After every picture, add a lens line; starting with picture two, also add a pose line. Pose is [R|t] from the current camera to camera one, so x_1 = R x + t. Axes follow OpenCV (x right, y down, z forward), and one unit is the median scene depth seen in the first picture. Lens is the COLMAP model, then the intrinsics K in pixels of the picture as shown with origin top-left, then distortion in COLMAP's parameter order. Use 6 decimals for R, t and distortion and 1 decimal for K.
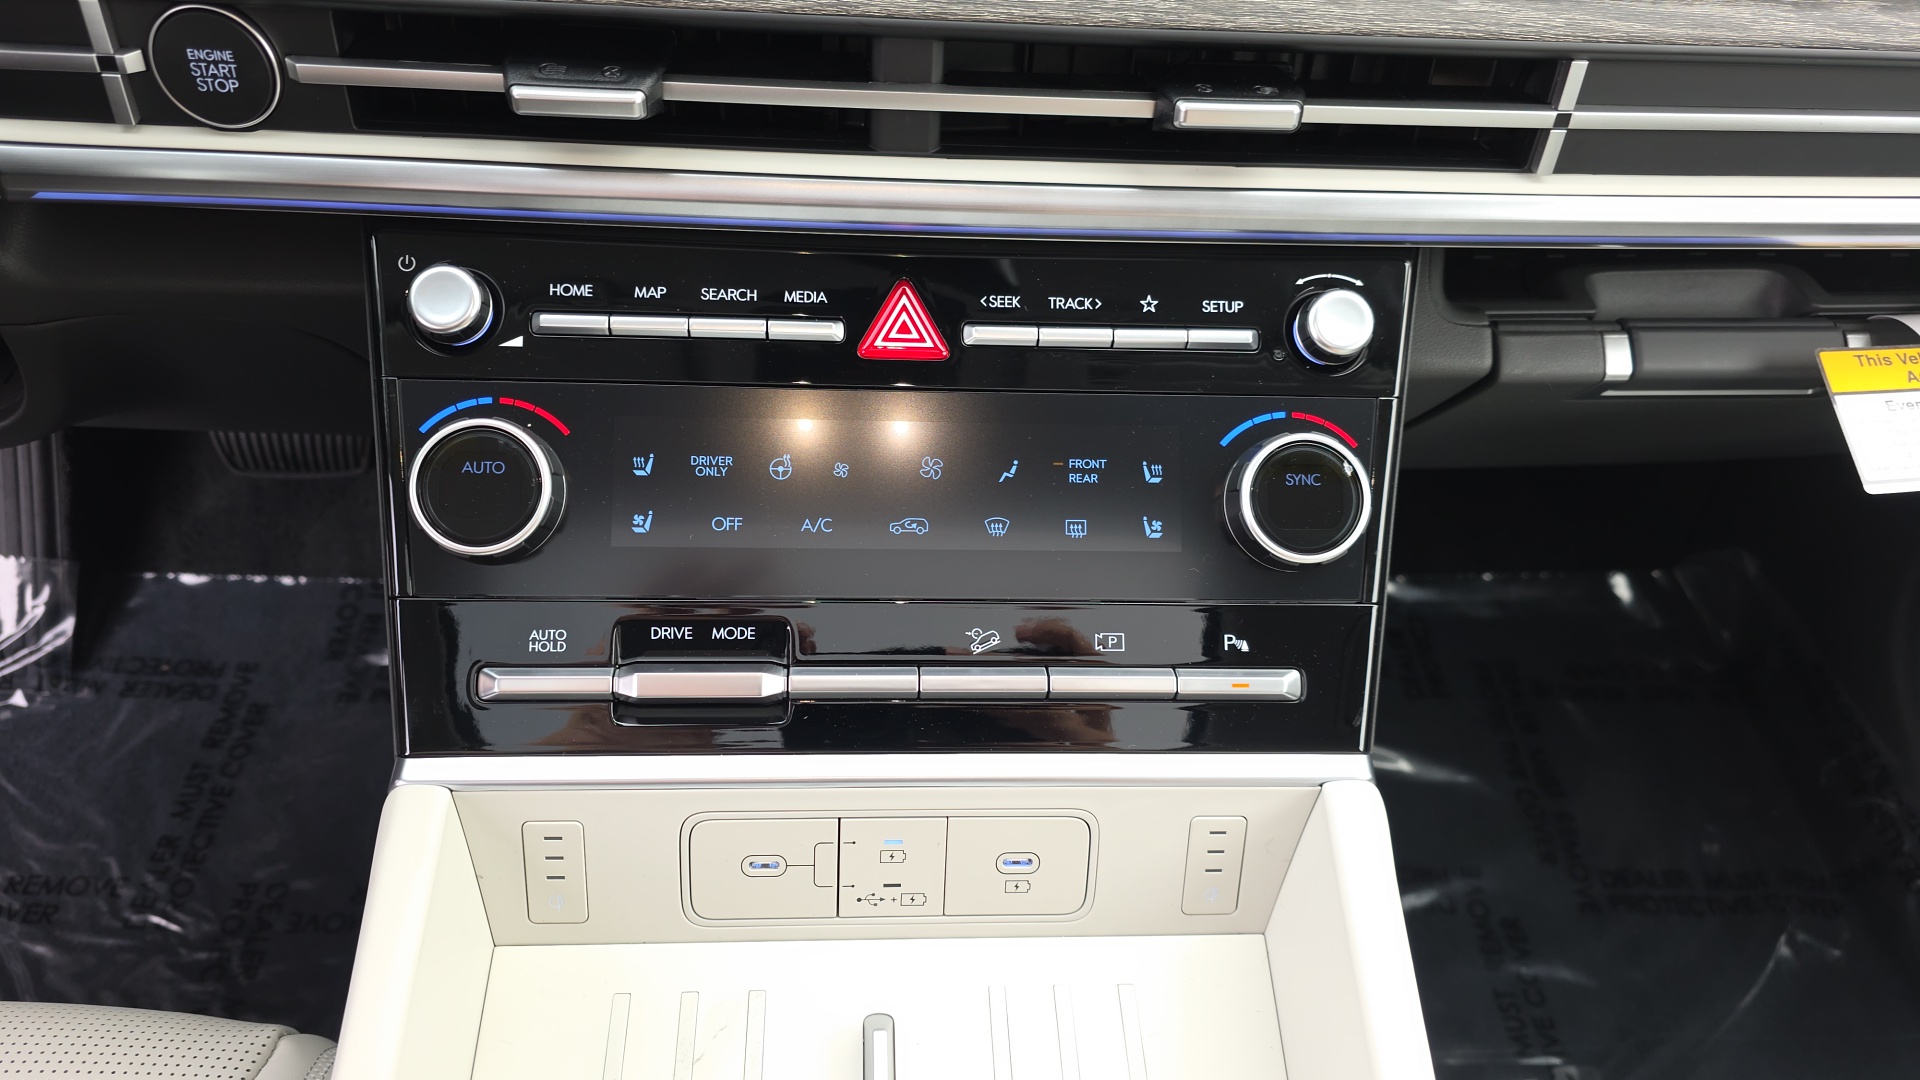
lens RADIAL K [[1283.1, 0, 944.7], [0, 1283.1, 537.6], [0, 0, 1]] dist [0.036191, -0.036520]
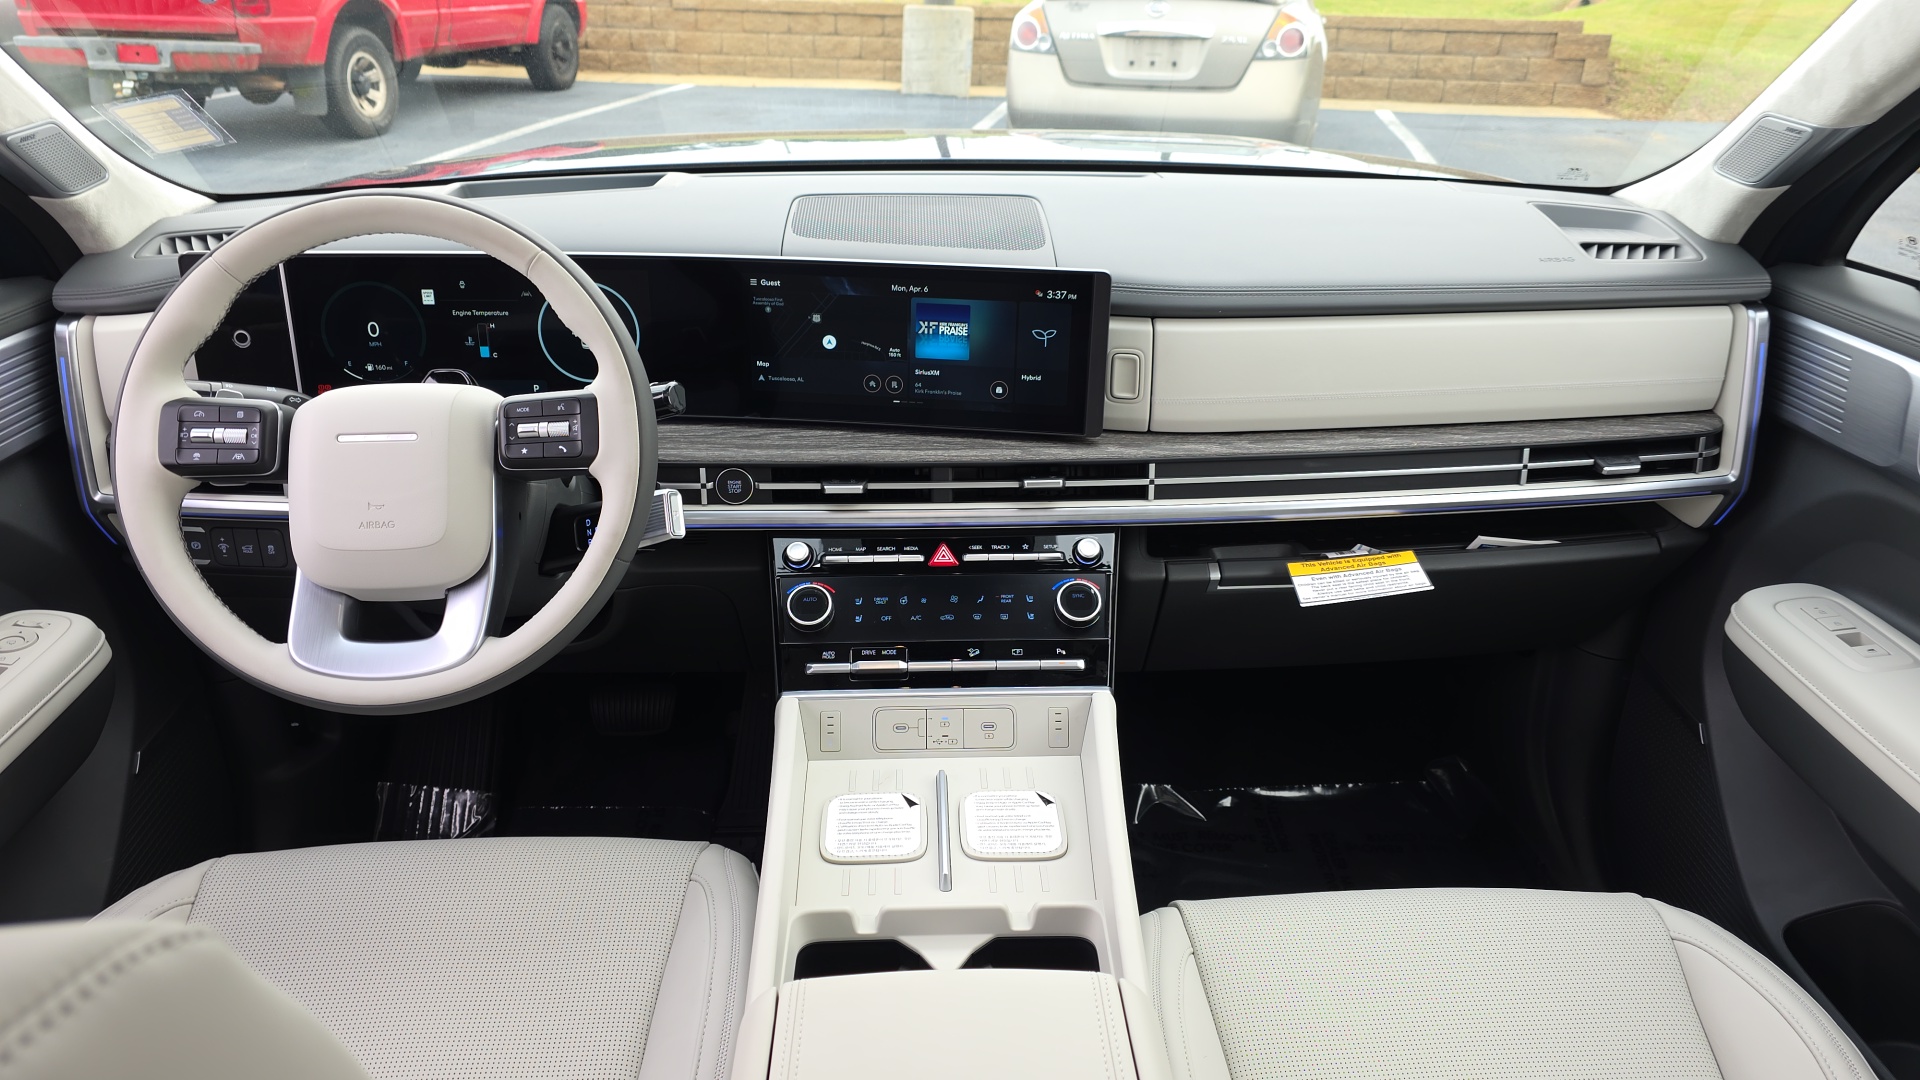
lens RADIAL K [[1283.1, 0, 964.6], [0, 1283.1, 548.9], [0, 0, 1]] dist [0.036191, -0.036520]
pose [[0.998065, -0.052464, -0.033366, 0.120717], [0.036010, 0.925238, -0.377674, 0.975467], [0.050685, 0.375741, 0.925337, -1.820421]]
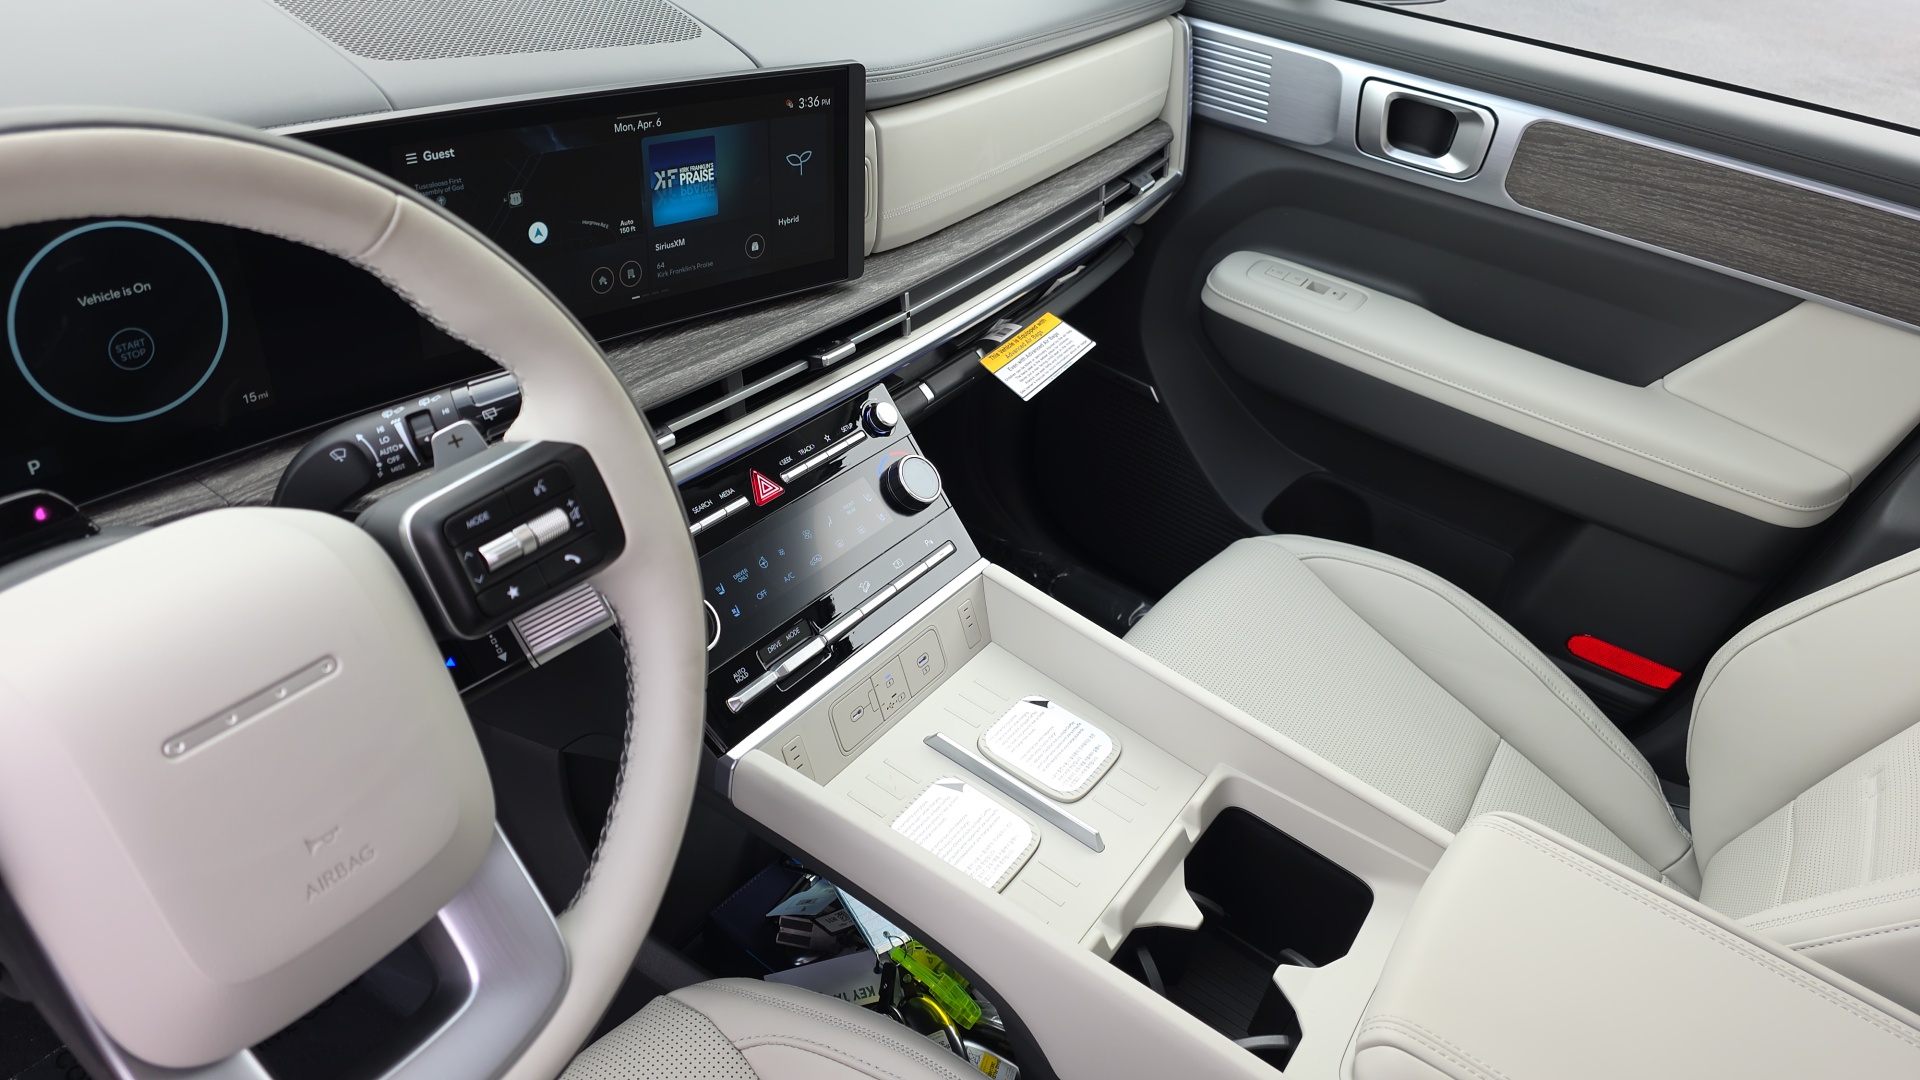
lens RADIAL K [[1283.1, 0, 971.8], [0, 1283.1, 541.1], [0, 0, 1]] dist [0.036191, -0.036520]
pose [[0.599068, -0.439808, 0.669094, -1.380221], [0.514085, 0.851925, 0.099705, -0.122974], [-0.613868, 0.284241, 0.736460, -0.859675]]
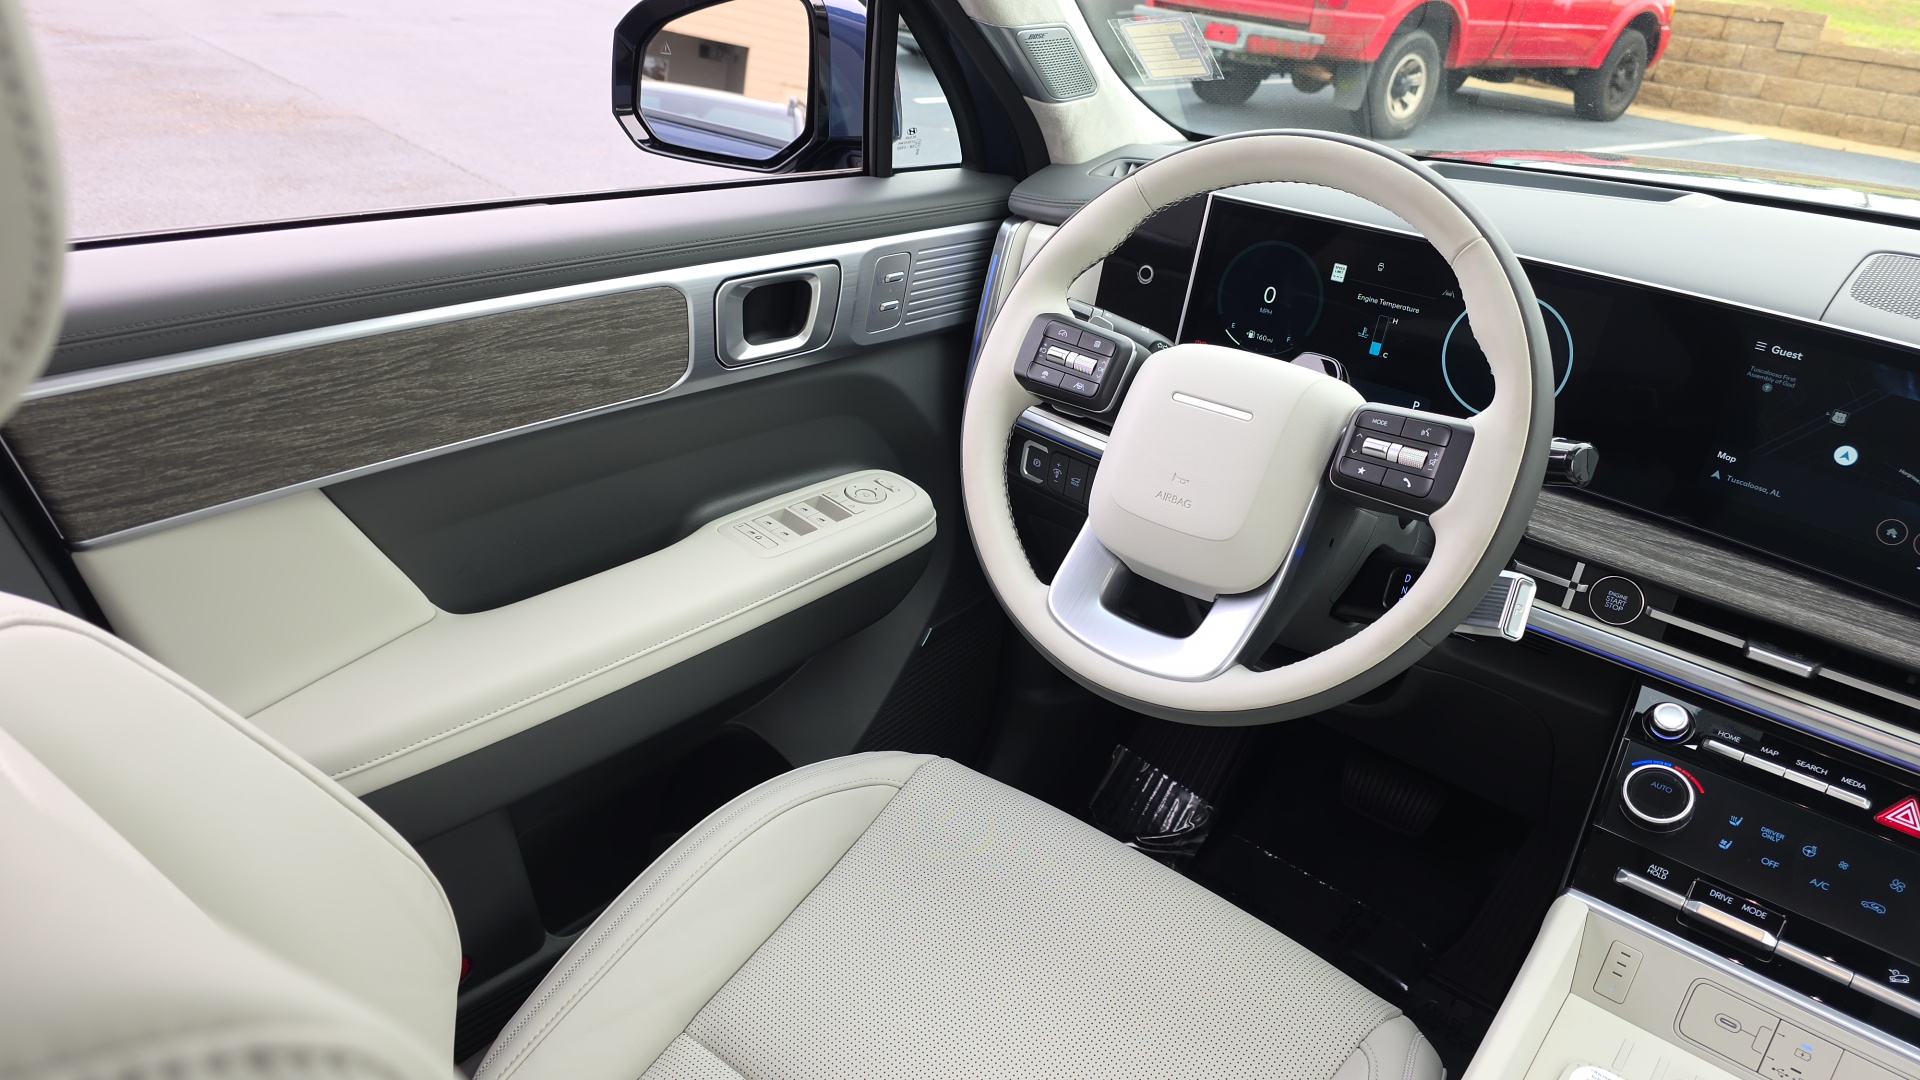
lens RADIAL K [[1283.1, 0, 949.2], [0, 1283.1, 556.6], [0, 0, 1]] dist [0.036191, -0.036520]
pose [[0.729816, 0.287980, -0.620030, 0.012759], [-0.516031, 0.826947, -0.223318, 0.715788], [0.448420, 0.482936, 0.752125, -1.355999]]
